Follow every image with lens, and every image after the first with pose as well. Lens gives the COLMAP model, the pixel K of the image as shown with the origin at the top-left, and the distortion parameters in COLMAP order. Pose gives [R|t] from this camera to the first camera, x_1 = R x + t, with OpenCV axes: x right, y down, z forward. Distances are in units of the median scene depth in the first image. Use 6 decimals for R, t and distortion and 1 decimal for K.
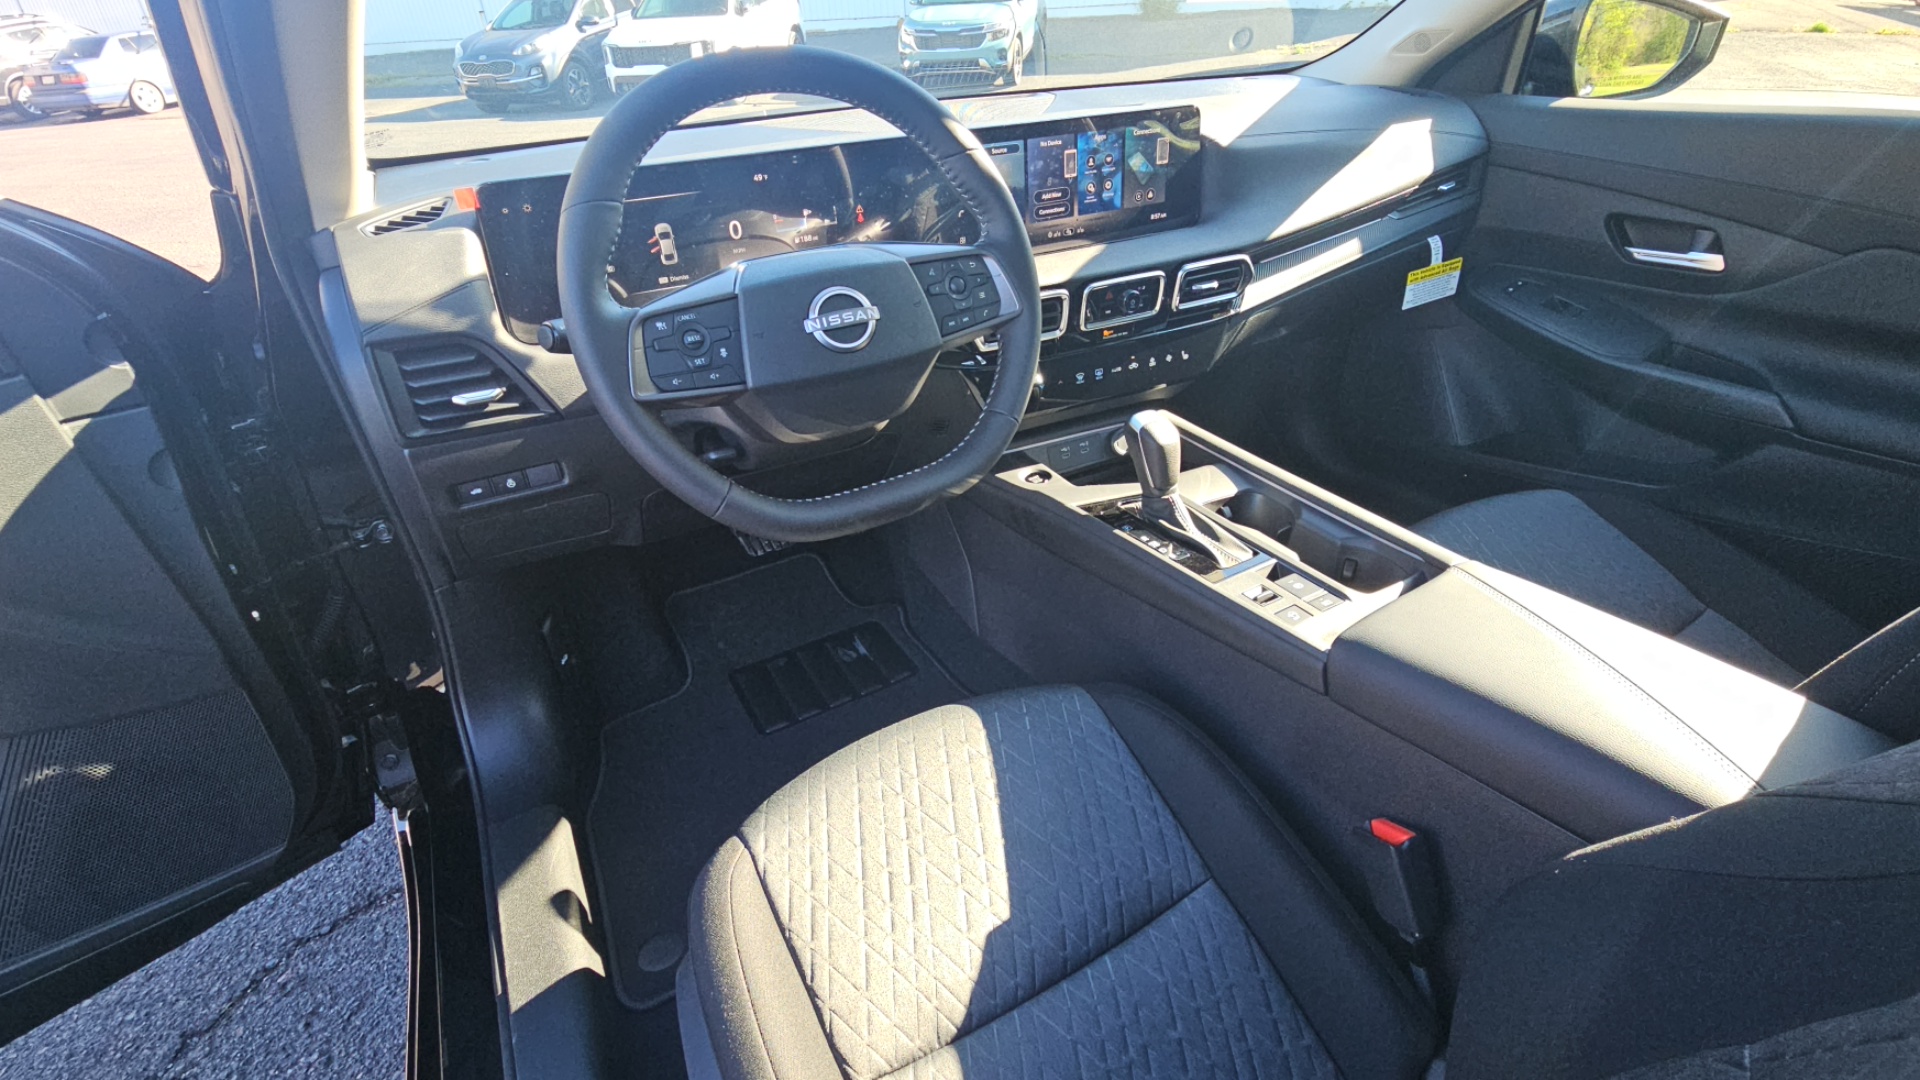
lens RADIAL K [[871.8, 0, 960.0], [0, 871.8, 540.0], [0, 0, 1]] dist [0.019194, -0.010828]
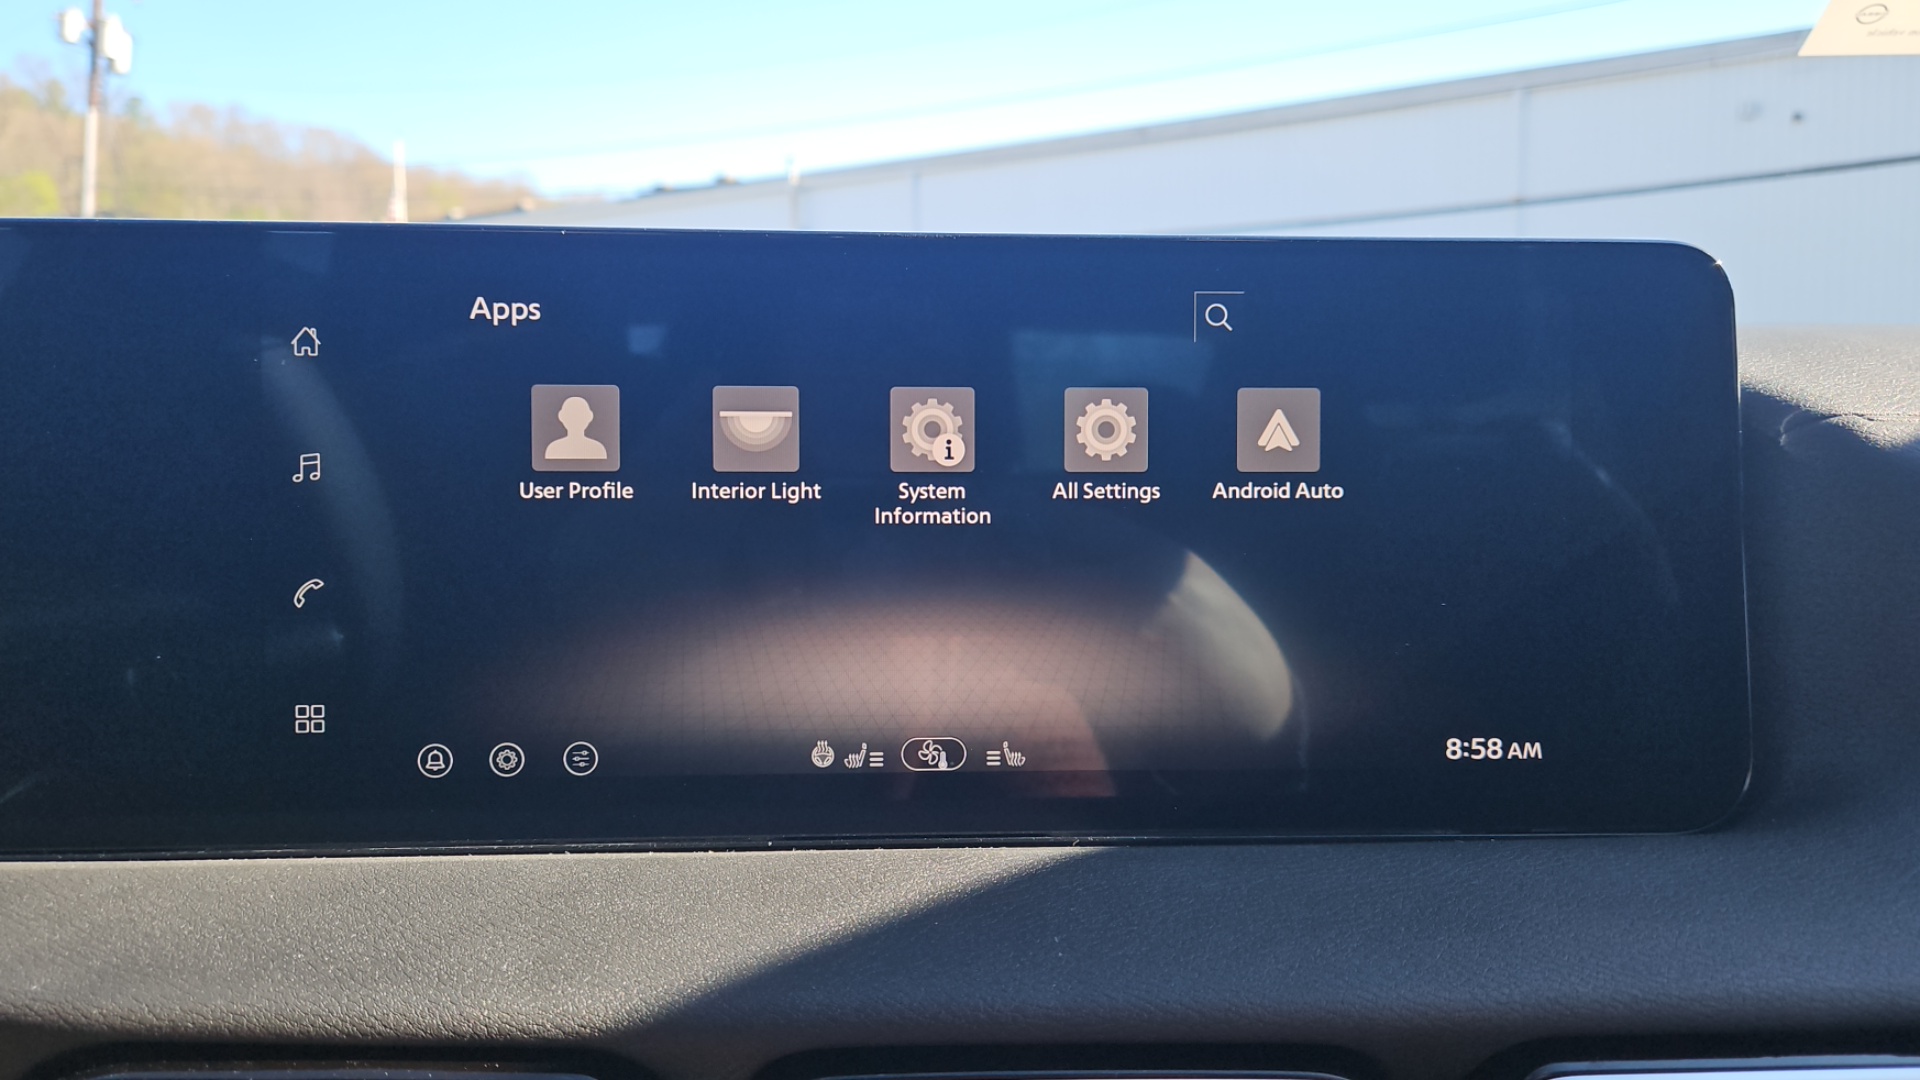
lens RADIAL K [[1469.1, 0, 960.0], [0, 1469.1, 540.0], [0, 0, 1]] dist [0.055193, -0.055979]
pose [[0.904589, 0.074771, -0.419676, 0.247386], [-0.255563, 0.883079, -0.393521, -0.246705], [0.341184, 0.463228, 0.817933, 0.654316]]
